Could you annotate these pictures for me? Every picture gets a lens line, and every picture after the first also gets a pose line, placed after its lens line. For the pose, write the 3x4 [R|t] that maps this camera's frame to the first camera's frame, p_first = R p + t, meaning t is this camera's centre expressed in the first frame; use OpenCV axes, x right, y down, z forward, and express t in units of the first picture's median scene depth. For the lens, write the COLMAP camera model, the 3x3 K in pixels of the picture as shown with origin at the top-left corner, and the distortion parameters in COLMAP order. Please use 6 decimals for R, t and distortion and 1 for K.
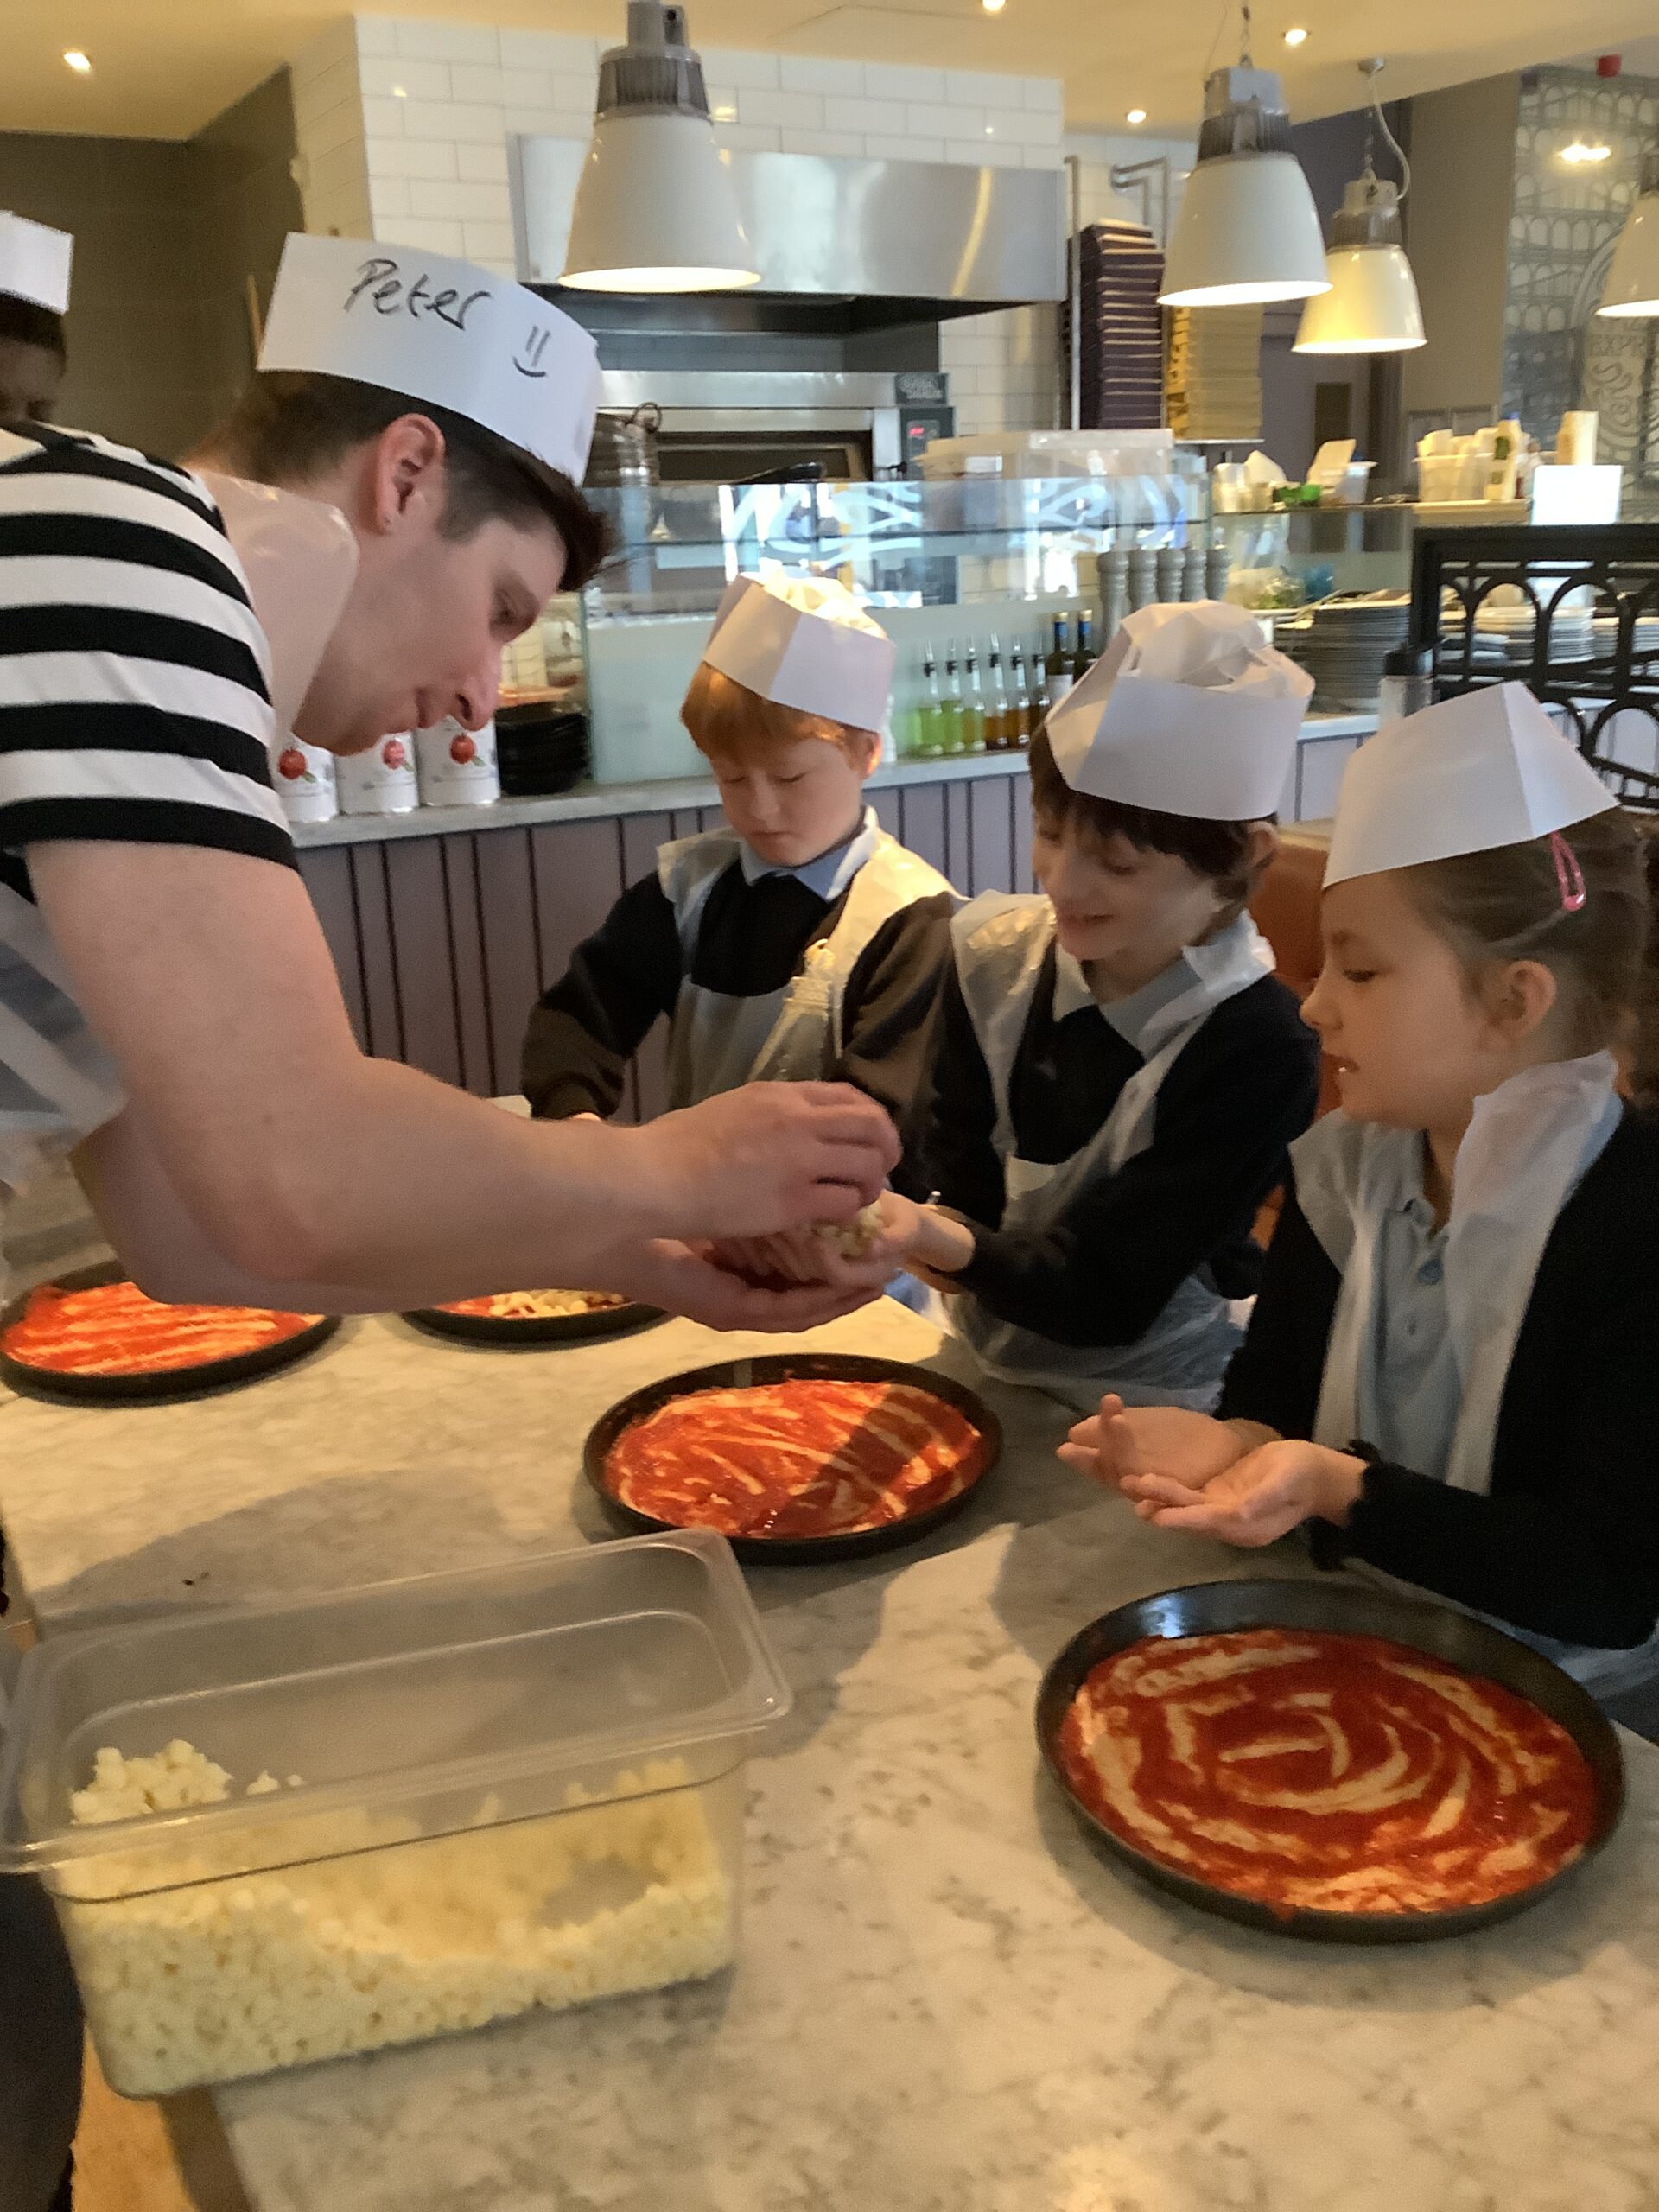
lens RADIAL K [[1970.7, 0, 829.5], [0, 1970.7, 1106.0], [0, 0, 1]] dist [0.090507, -0.169008]
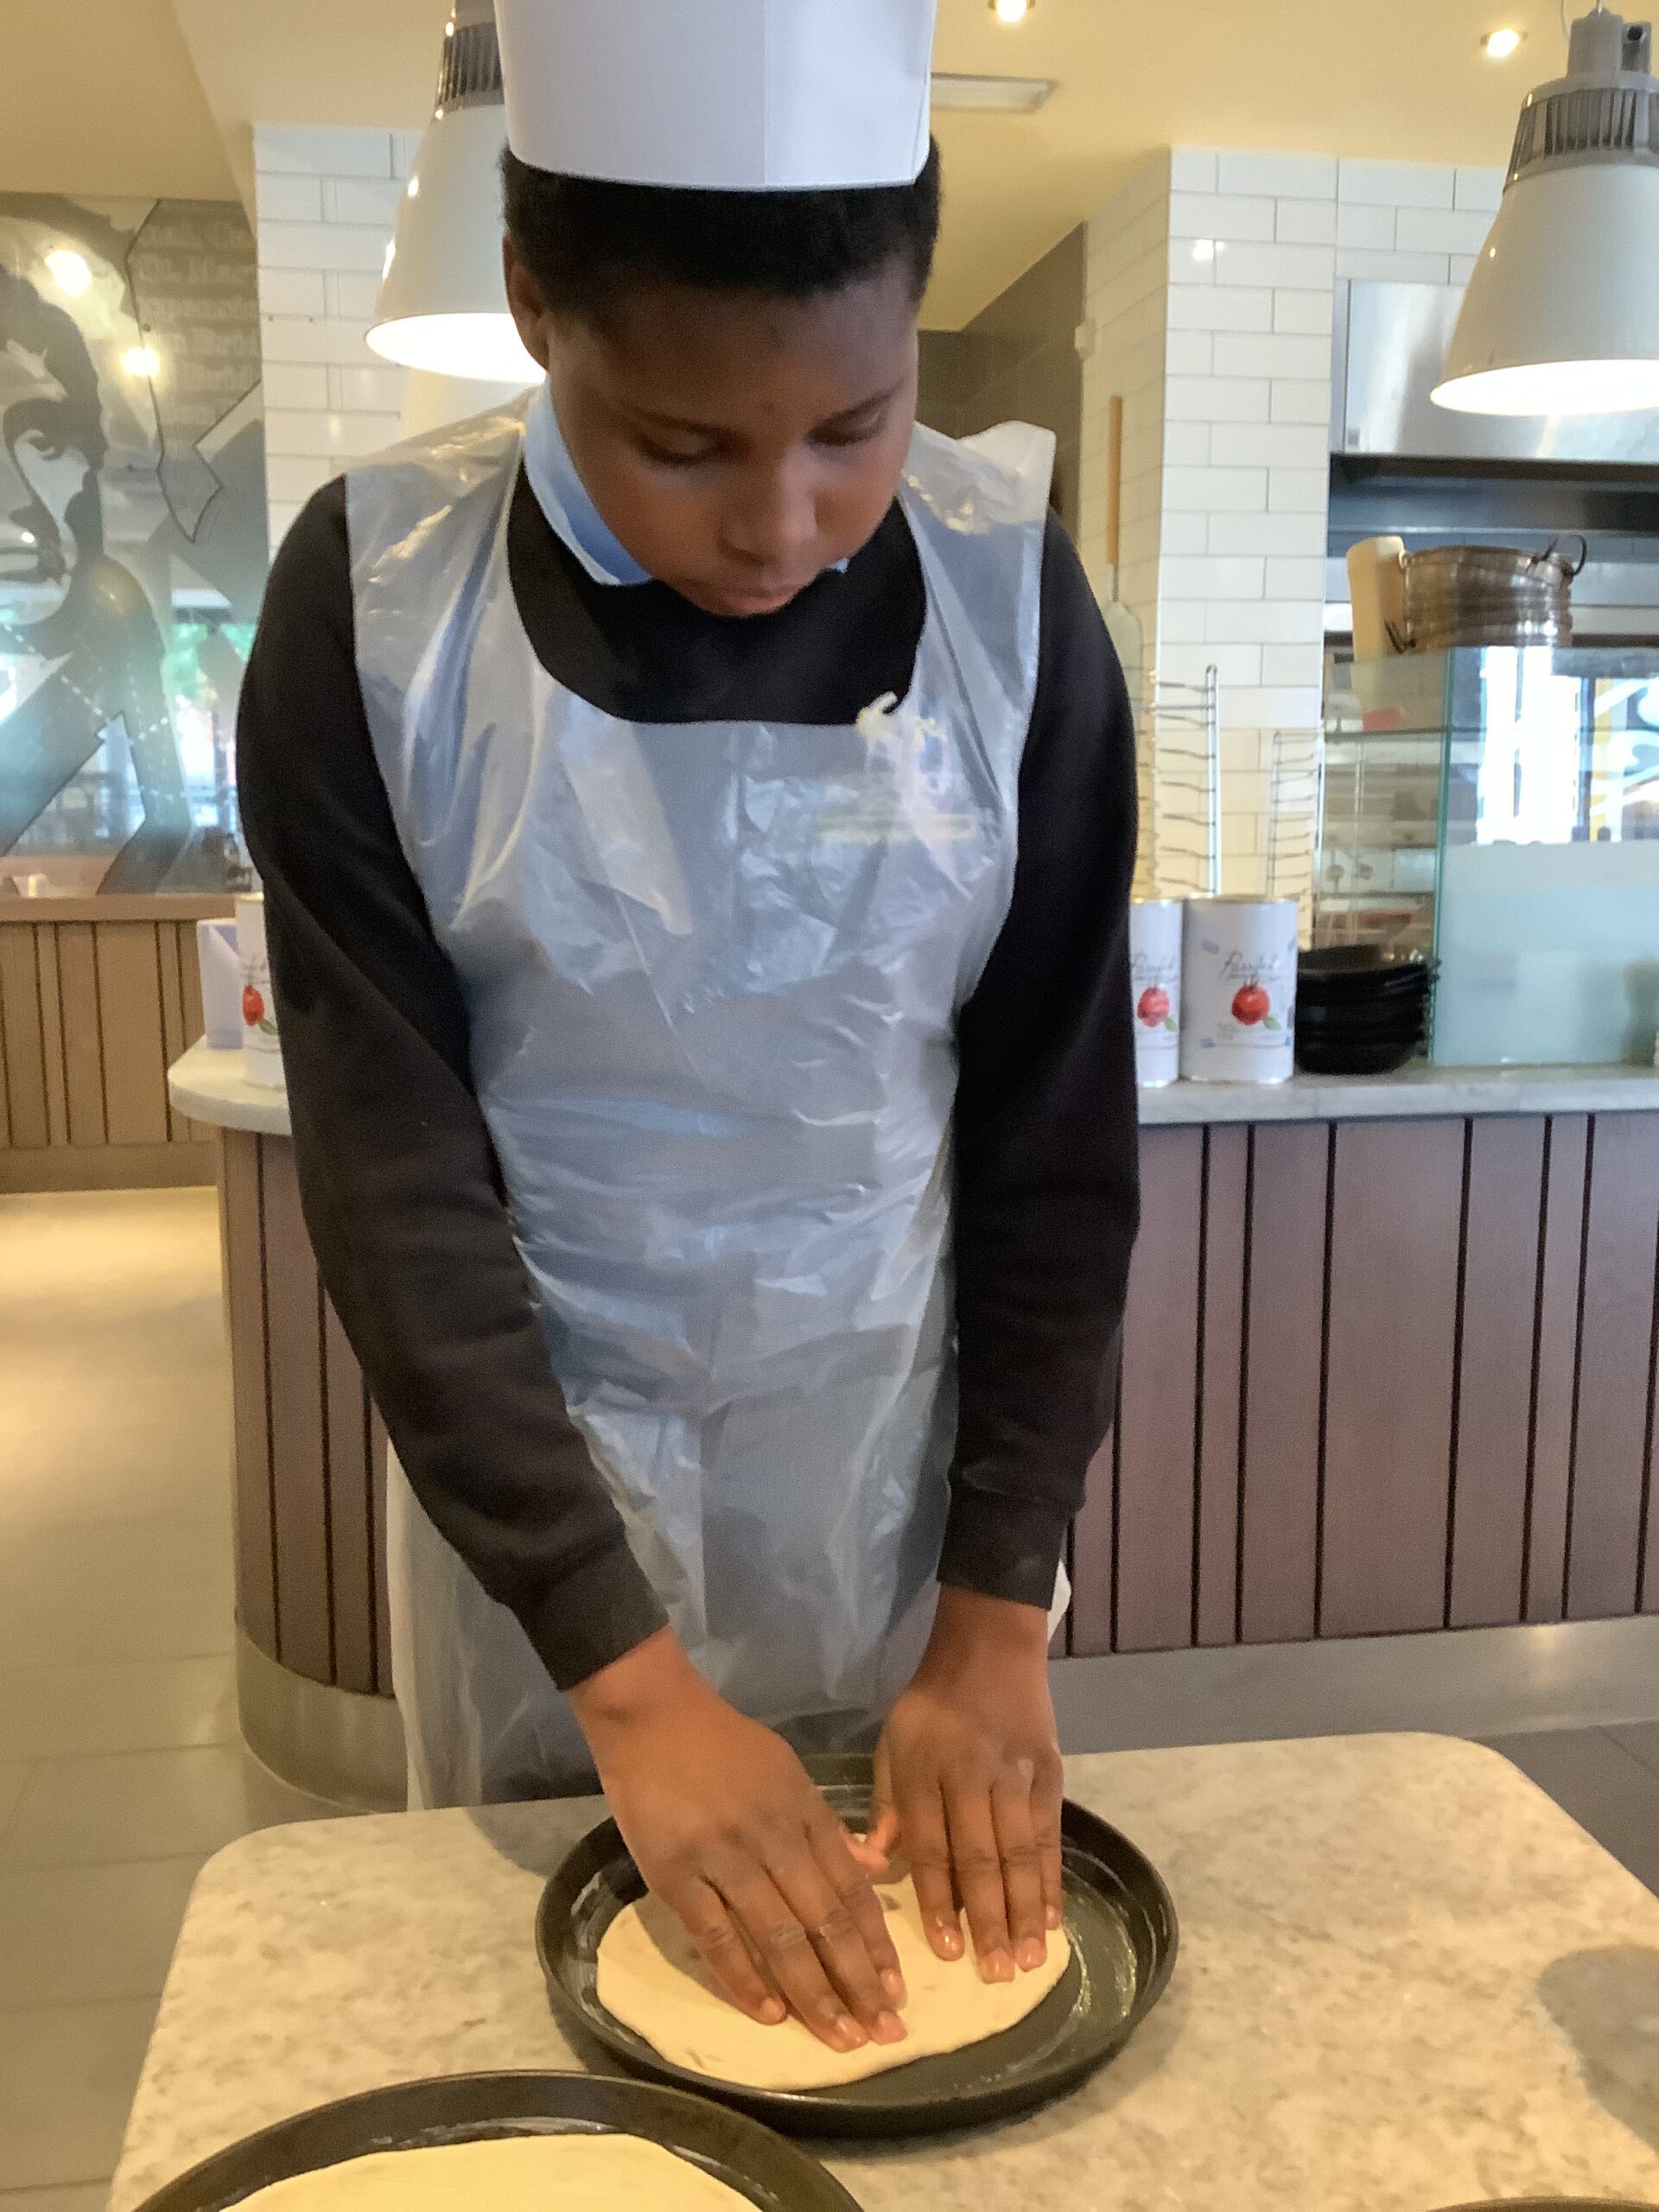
lens RADIAL K [[1970.7, 0, 829.5], [0, 1970.7, 1106.0], [0, 0, 1]] dist [0.090507, -0.169008]
pose [[0.942226, 0.083429, -0.324422, -0.086751], [-0.121793, 0.987528, -0.099772, -0.052019], [0.312052, 0.133520, 0.940636, 0.275699]]
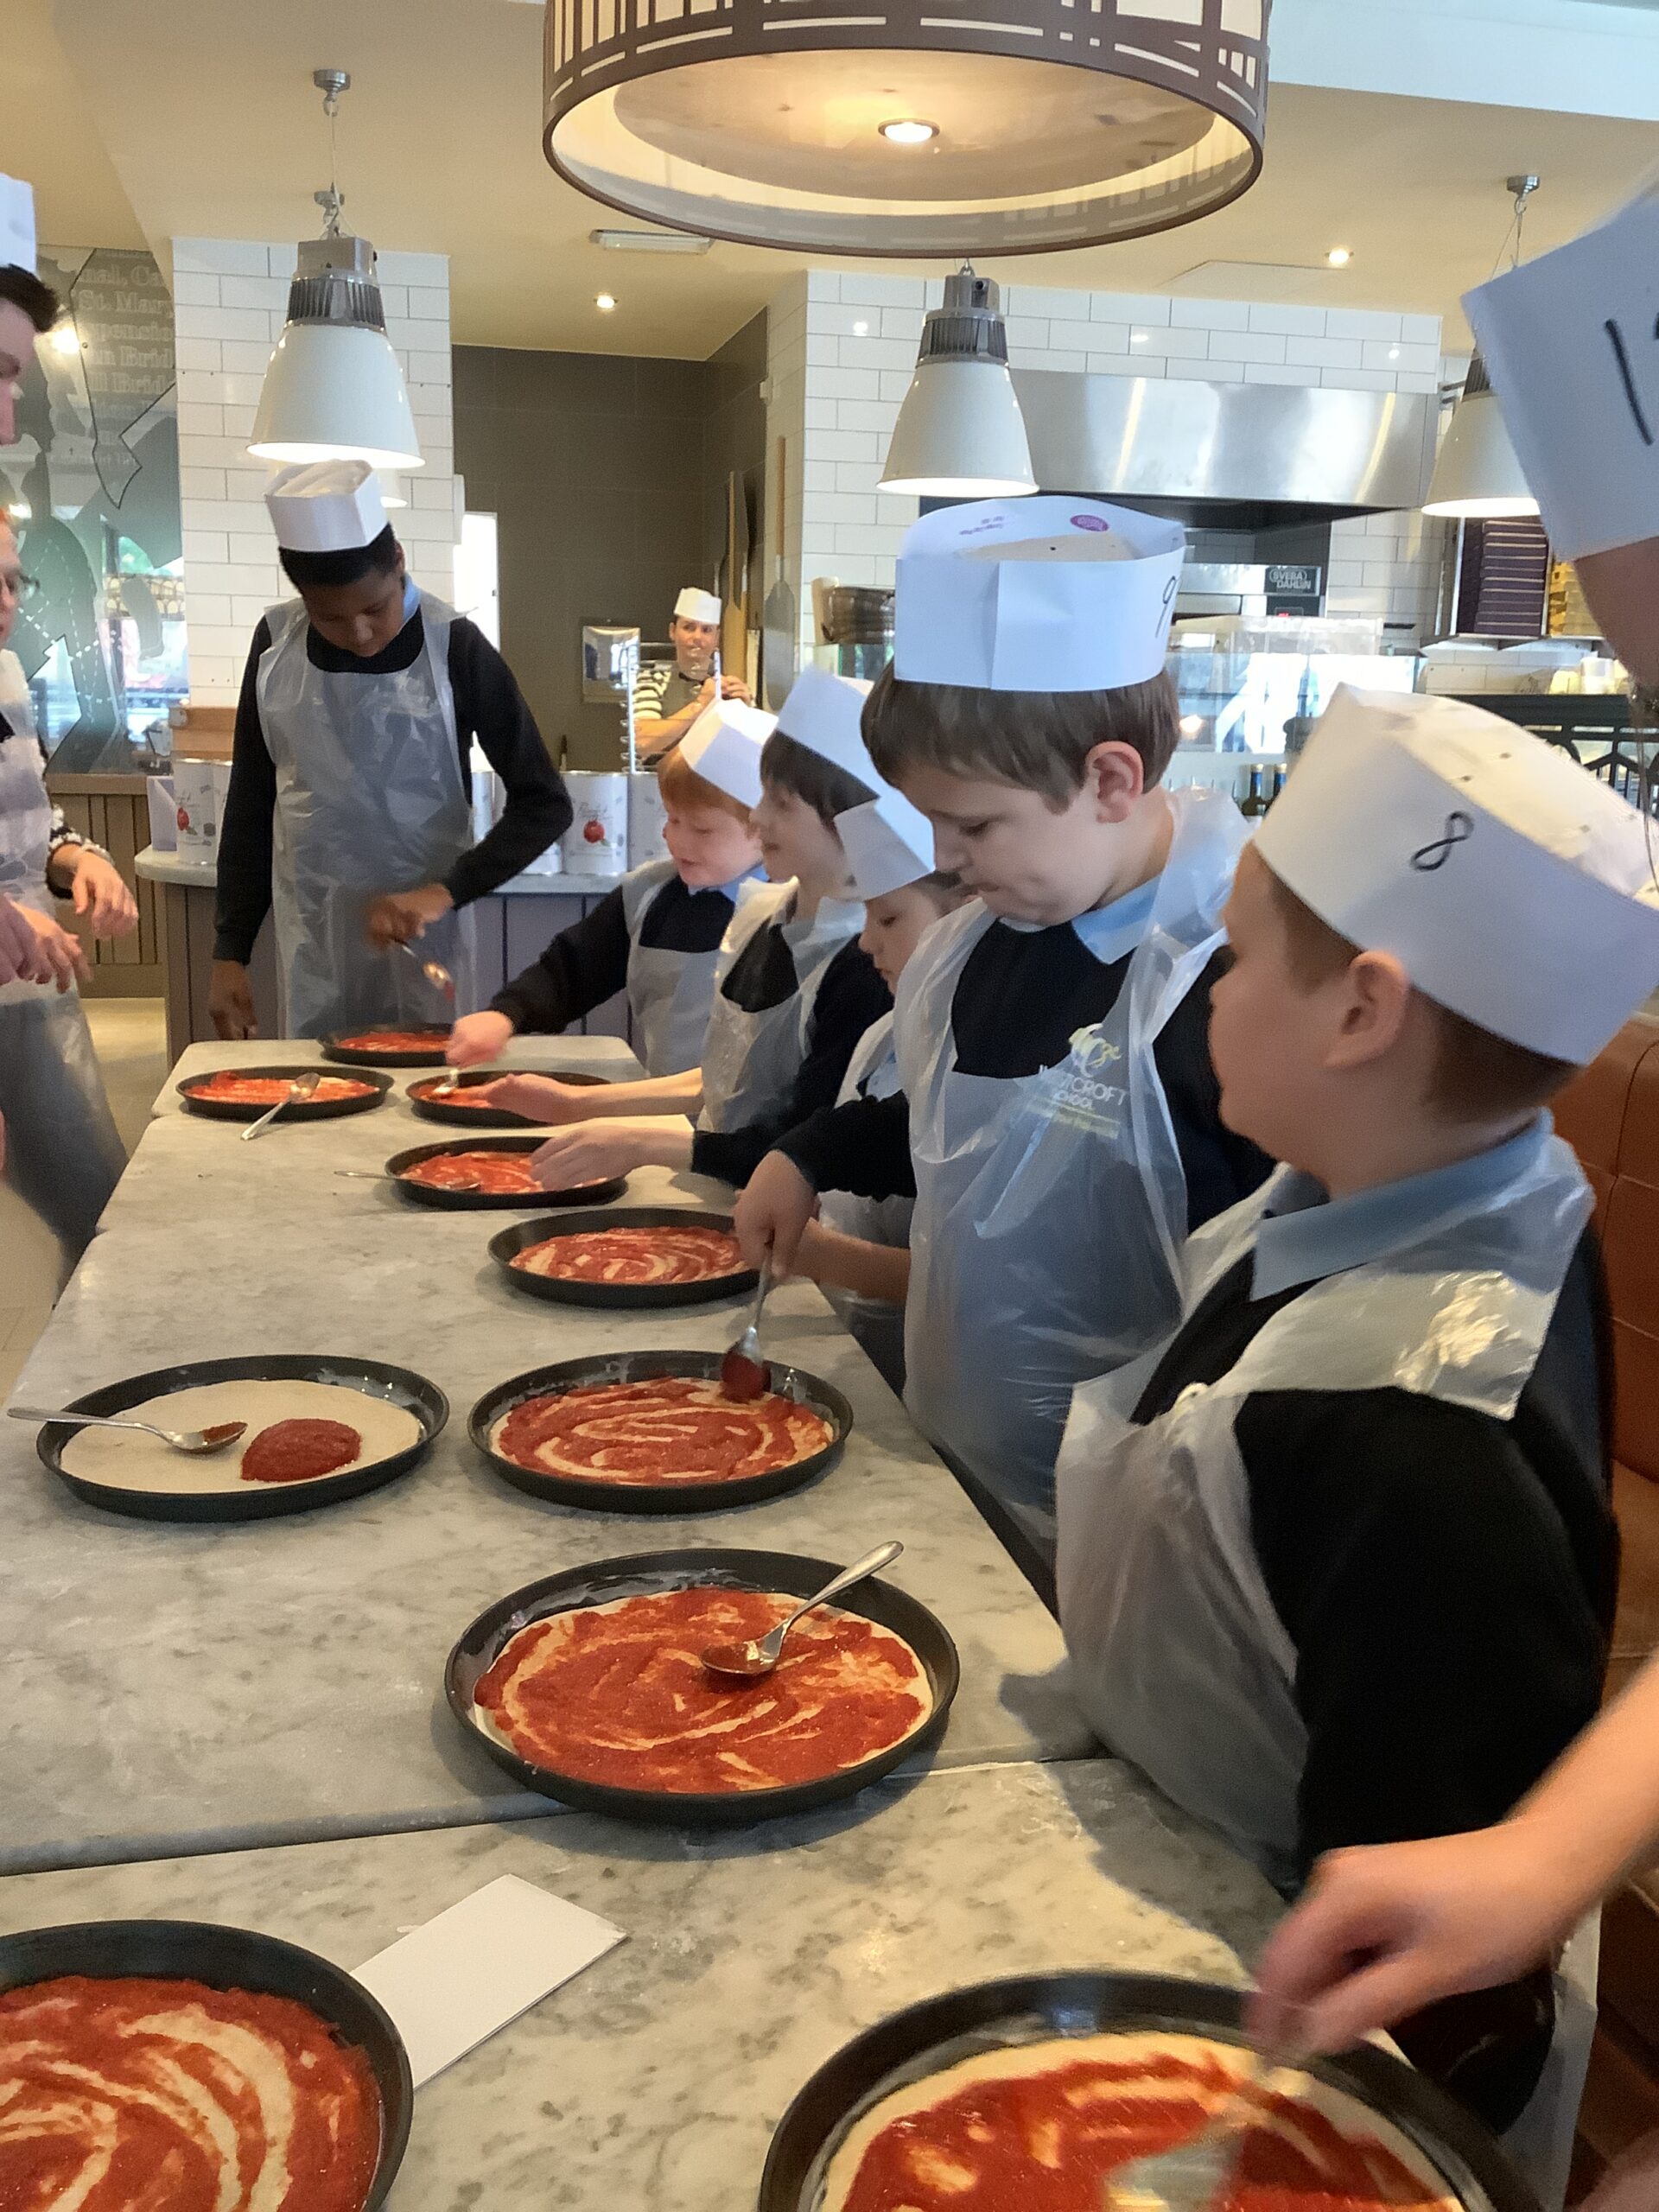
lens RADIAL K [[1977.8, 0, 826.9], [0, 1977.8, 1109.8], [0, 0, 1]] dist [0.090862, -0.178382]
pose [[0.955887, 0.109520, -0.272552, 0.230978], [-0.131546, 0.989252, -0.063842, 0.069038], [0.262631, 0.096879, 0.960021, -0.200501]]
